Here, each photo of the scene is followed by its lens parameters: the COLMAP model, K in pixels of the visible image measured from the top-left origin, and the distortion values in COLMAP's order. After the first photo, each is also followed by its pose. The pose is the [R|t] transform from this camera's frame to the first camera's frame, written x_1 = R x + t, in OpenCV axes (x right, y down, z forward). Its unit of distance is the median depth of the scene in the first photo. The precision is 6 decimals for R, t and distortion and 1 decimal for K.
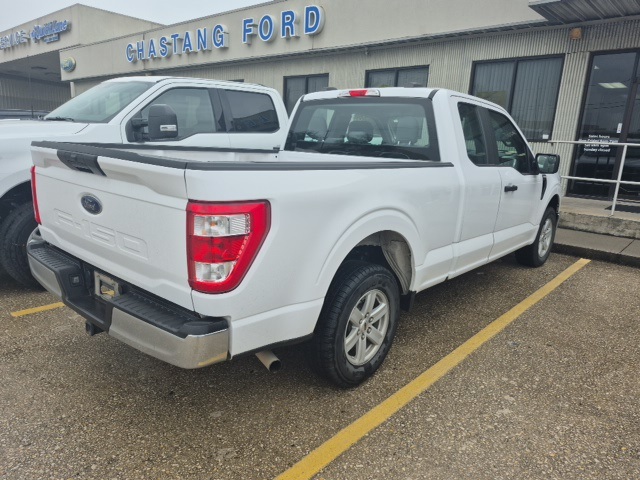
lens RADIAL K [[433.7, 0, 320.0], [0, 433.7, 240.0], [0, 0, 1]] dist [0.004102, -0.000099]
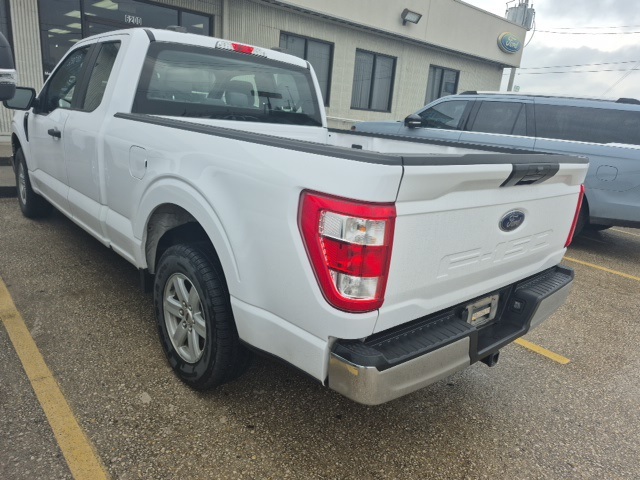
lens RADIAL K [[455.8, 0, 320.0], [0, 455.8, 240.0], [0, 0, 1]] dist [0.005241, 0.001616]
pose [[0.160790, -0.301504, 0.939810, -1.071174], [0.140077, 0.949531, 0.280657, -0.262700], [-0.976998, 0.086519, 0.194909, 0.880483]]
